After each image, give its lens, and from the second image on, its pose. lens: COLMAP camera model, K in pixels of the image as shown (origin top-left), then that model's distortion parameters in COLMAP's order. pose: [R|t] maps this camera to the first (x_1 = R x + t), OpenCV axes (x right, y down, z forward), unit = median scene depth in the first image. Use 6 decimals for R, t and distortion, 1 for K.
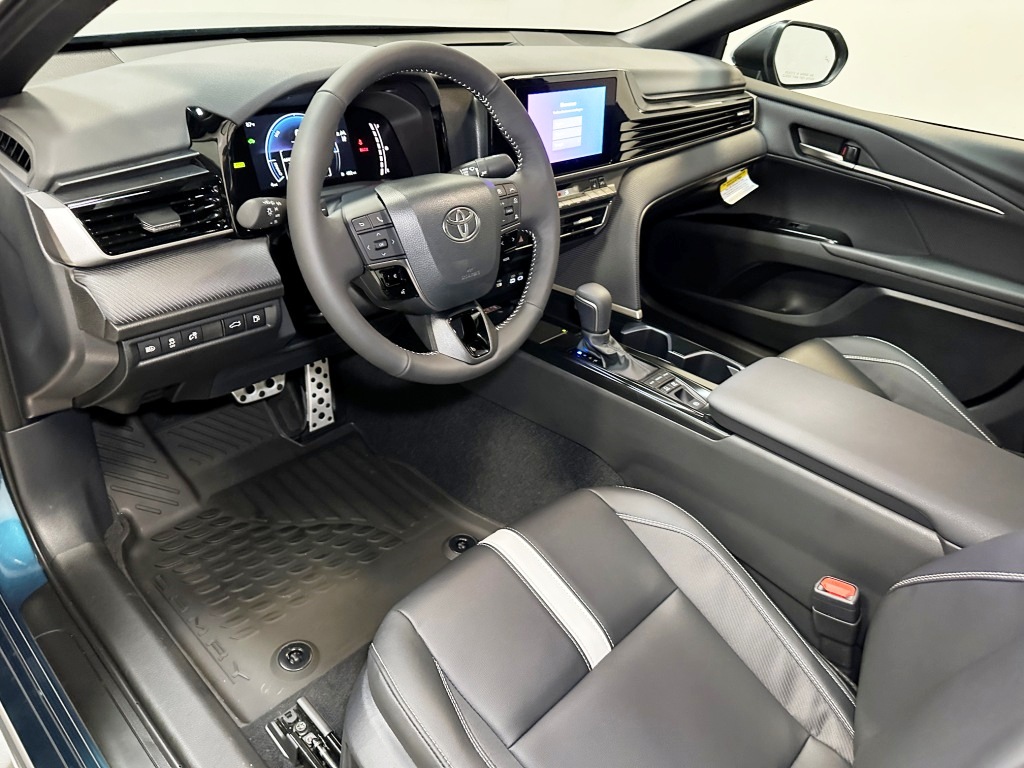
lens RADIAL K [[745.6, 0, 510.2], [0, 745.6, 391.6], [0, 0, 1]] dist [0.049263, -0.061678]
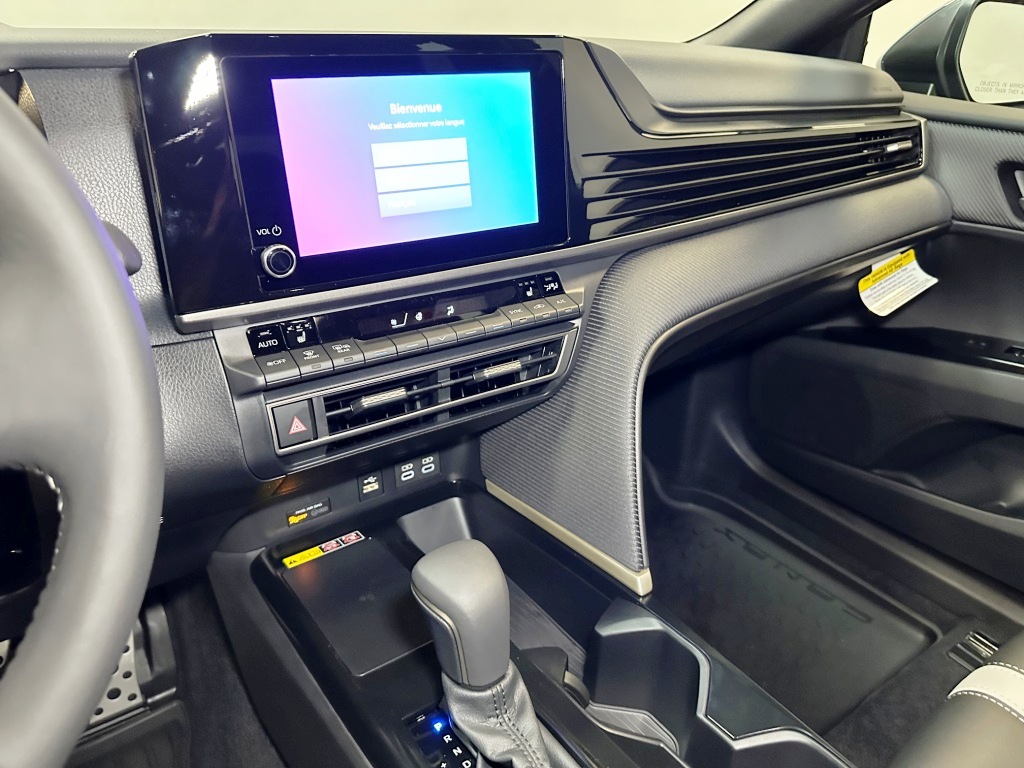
lens RADIAL K [[745.6, 0, 526.9], [0, 745.6, 375.1], [0, 0, 1]] dist [0.049263, -0.061678]
pose [[0.980266, 0.002579, -0.197664, 0.164466], [-0.029947, 0.990312, -0.135594, -0.137826], [0.195399, 0.138838, 0.970847, 0.474715]]
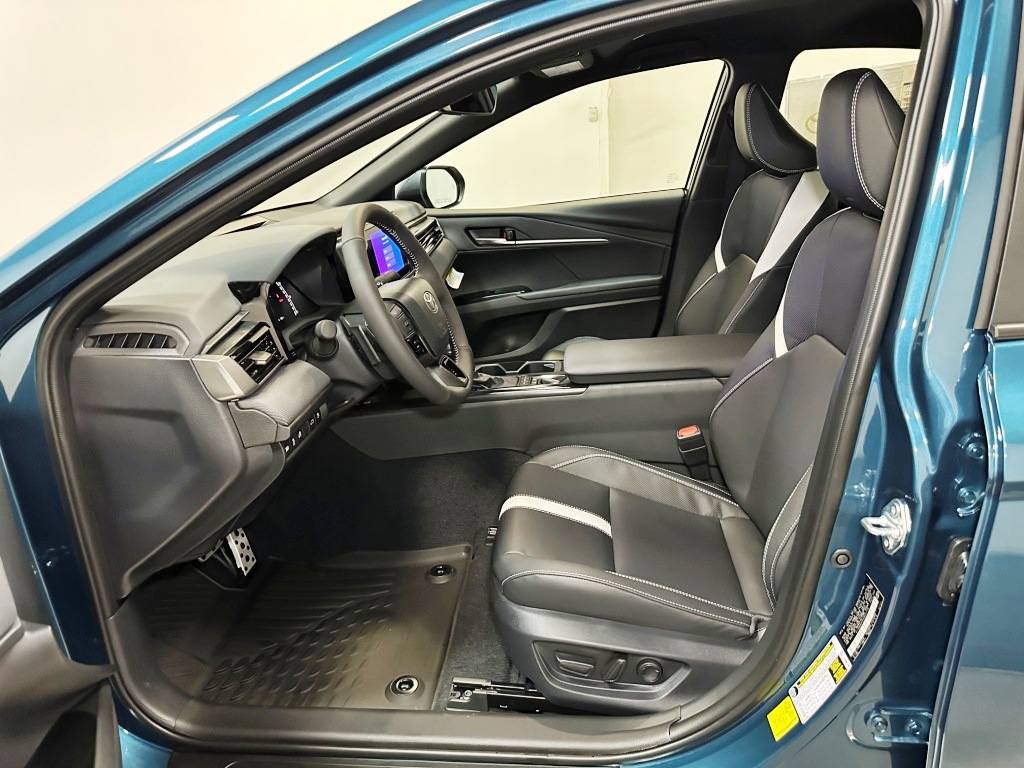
lens RADIAL K [[745.6, 0, 514.1], [0, 745.6, 377.4], [0, 0, 1]] dist [0.049263, -0.061678]
pose [[0.770681, -0.346786, 0.534594, -0.445313], [0.457405, 0.885167, -0.085204, 0.069363], [-0.443657, 0.310191, 0.840803, -0.177455]]
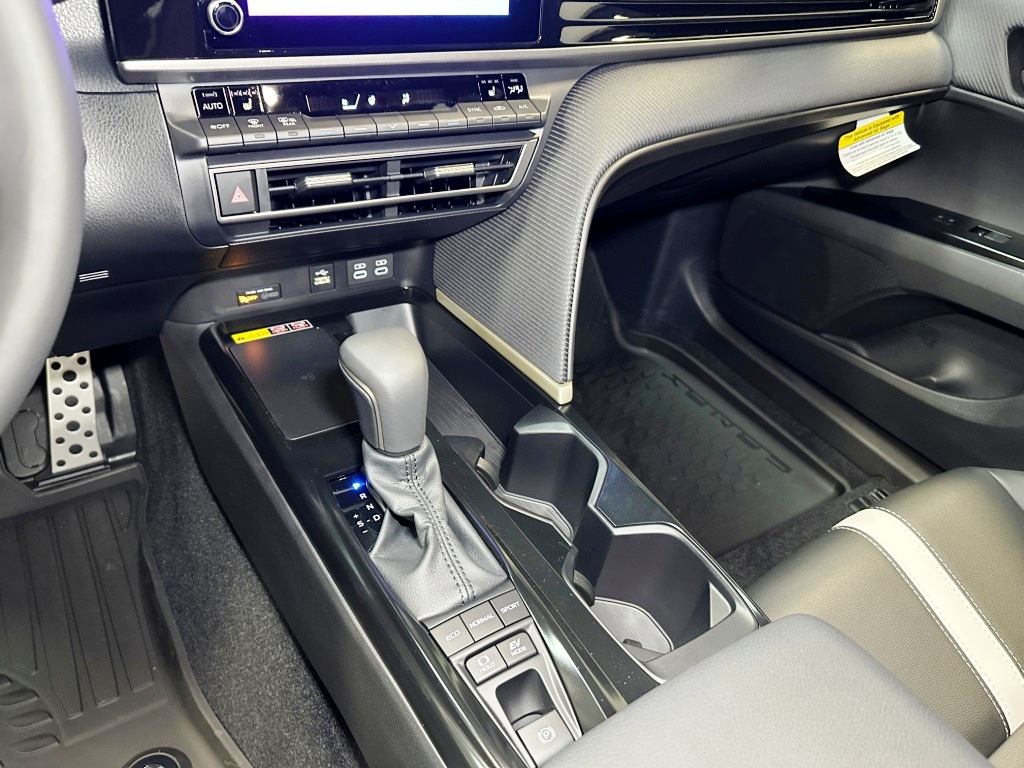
lens RADIAL K [[745.6, 0, 526.7], [0, 745.6, 388.5], [0, 0, 1]] dist [0.049263, -0.061678]
pose [[0.973790, 0.162495, -0.159148, 0.189715], [-0.150594, 0.984998, 0.084266, -0.121504], [0.170453, -0.058091, 0.983652, 0.466851]]
